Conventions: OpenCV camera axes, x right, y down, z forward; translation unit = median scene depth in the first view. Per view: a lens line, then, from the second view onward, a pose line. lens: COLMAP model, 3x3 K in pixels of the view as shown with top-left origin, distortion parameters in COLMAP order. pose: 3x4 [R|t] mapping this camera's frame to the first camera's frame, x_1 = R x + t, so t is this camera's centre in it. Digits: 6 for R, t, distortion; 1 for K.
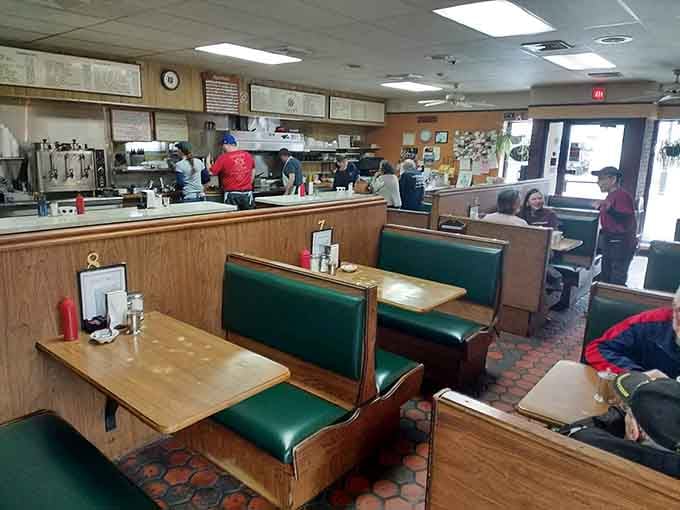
lens RADIAL K [[489.4, 0, 340.0], [0, 489.4, 255.0], [0, 0, 1]] dist [-0.002596, -0.003340]
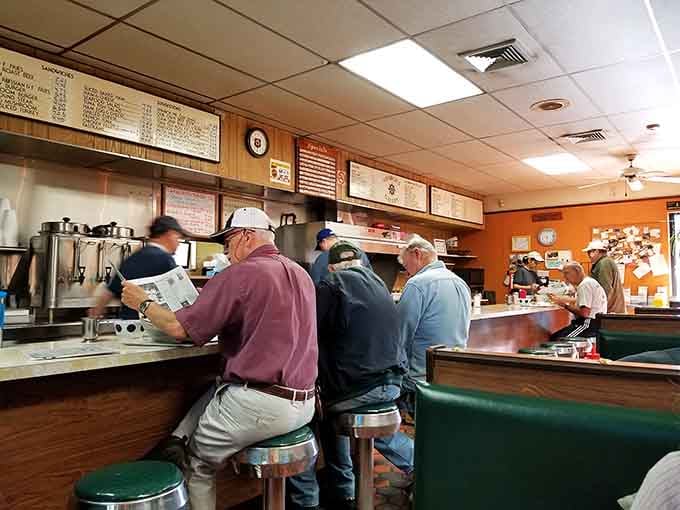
lens RADIAL K [[519.6, 0, 340.0], [0, 519.6, 255.0], [0, 0, 1]] dist [0.009876, -0.000189]
pose [[0.998946, -0.019741, 0.041433, -0.265604], [0.029978, 0.964230, -0.263367, -0.019833], [-0.034752, 0.264331, 0.963806, 0.351819]]
